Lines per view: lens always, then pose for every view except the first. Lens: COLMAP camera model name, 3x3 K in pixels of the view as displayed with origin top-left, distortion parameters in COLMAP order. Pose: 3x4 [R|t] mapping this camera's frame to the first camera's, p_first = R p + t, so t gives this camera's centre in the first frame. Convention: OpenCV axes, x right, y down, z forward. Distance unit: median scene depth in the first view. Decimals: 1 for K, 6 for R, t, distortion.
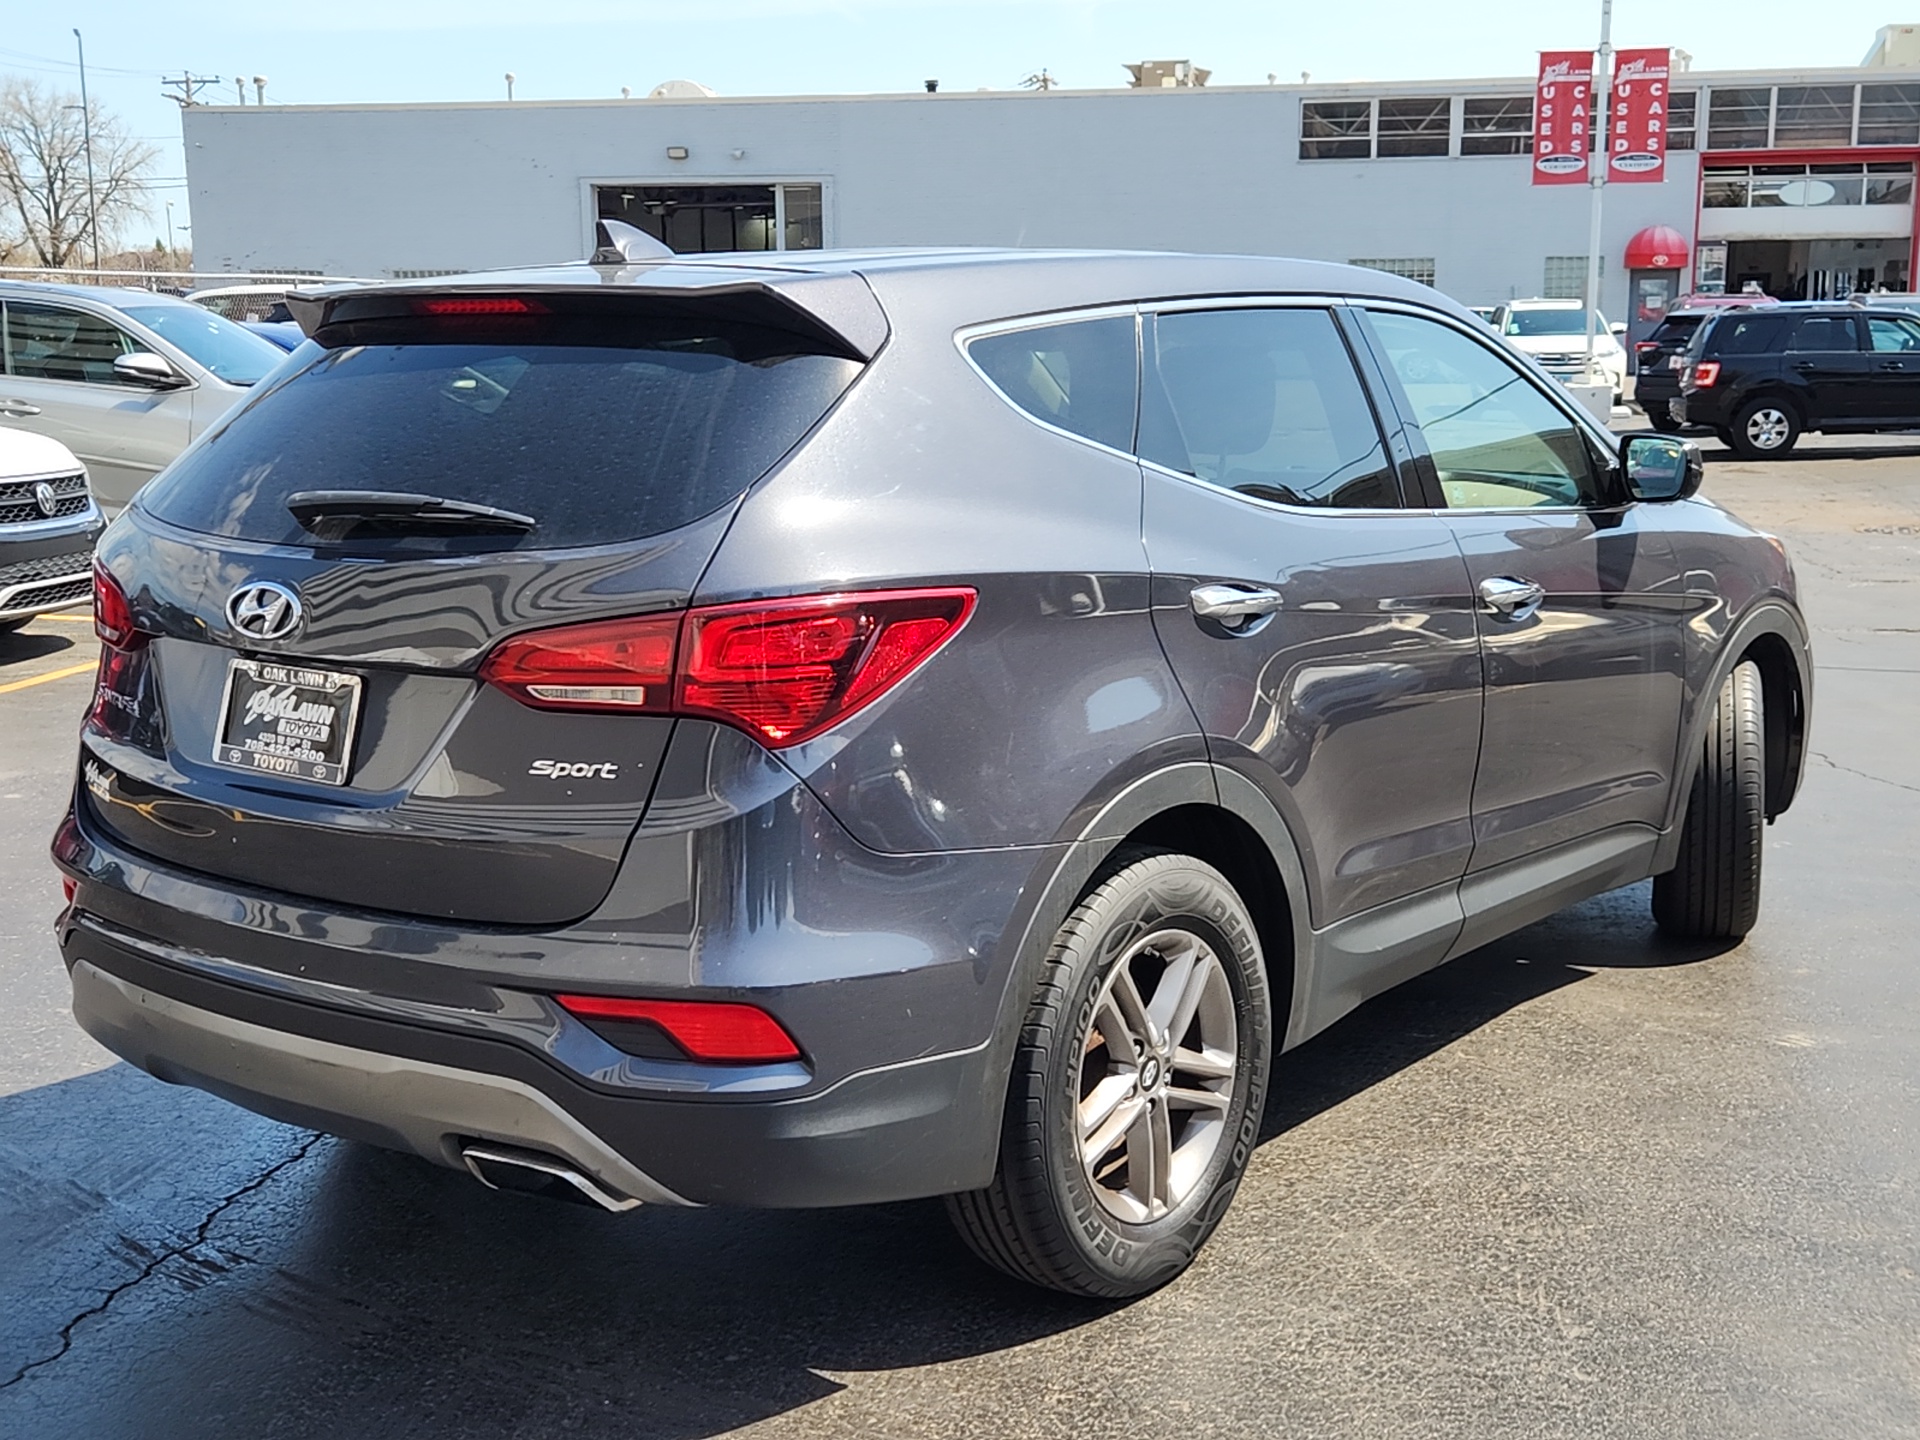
lens RADIAL K [[2259.3, 0, 960.0], [0, 2259.3, 720.0], [0, 0, 1]] dist [0.099984, -0.089414]
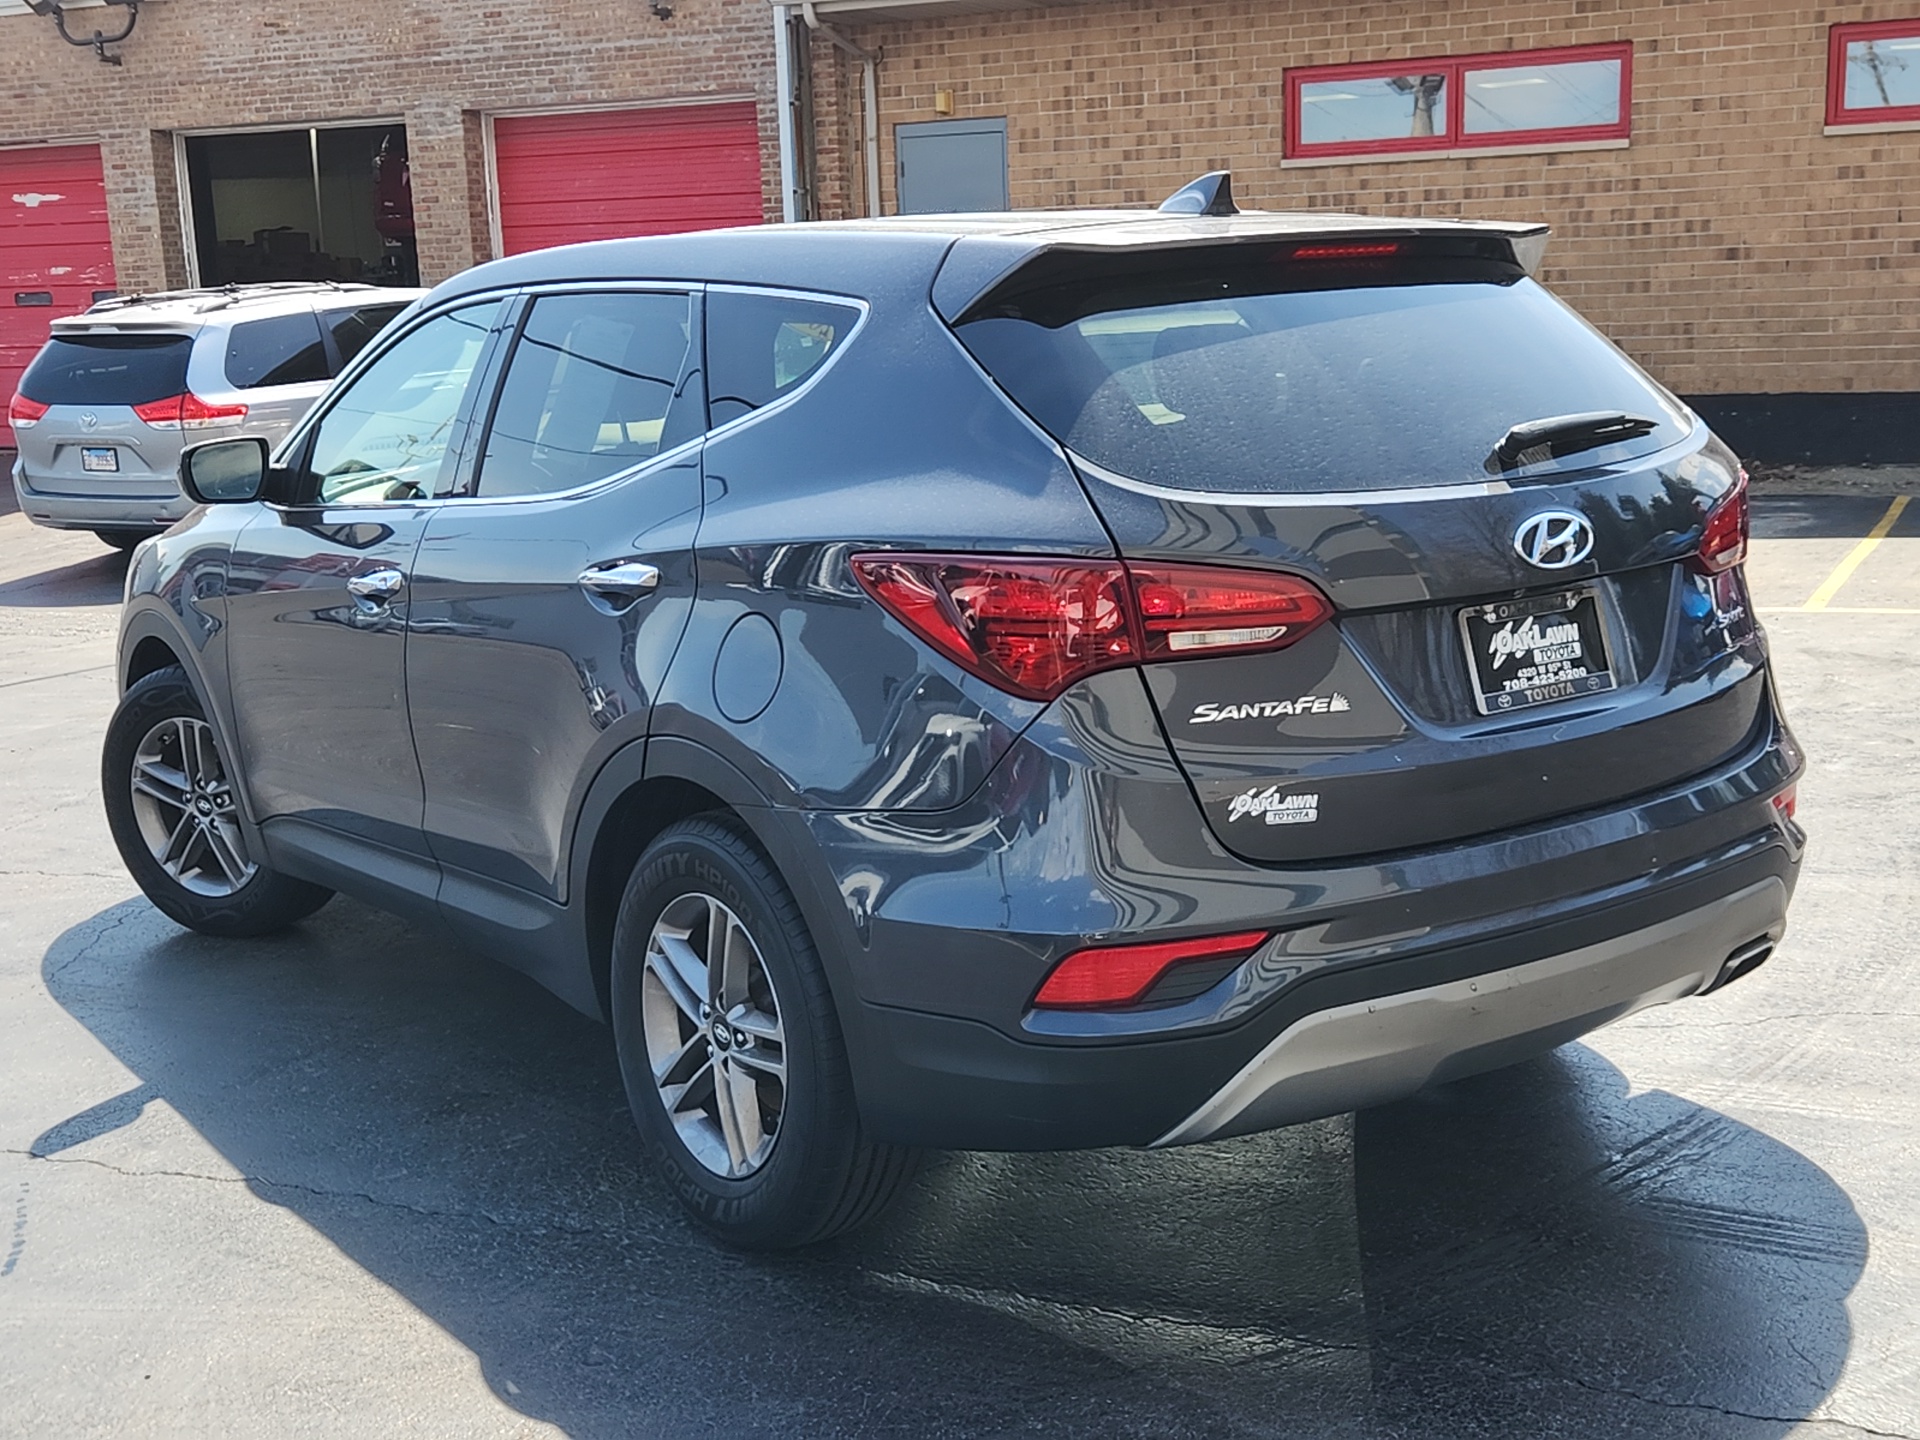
lens RADIAL K [[2259.3, 0, 960.0], [0, 2259.3, 720.0], [0, 0, 1]] dist [0.099984, -0.089414]
pose [[0.280813, -0.182605, 0.942231, -1.308787], [0.206497, 0.970237, 0.126490, -0.148731], [-0.937285, 0.159048, 0.310162, 0.918887]]
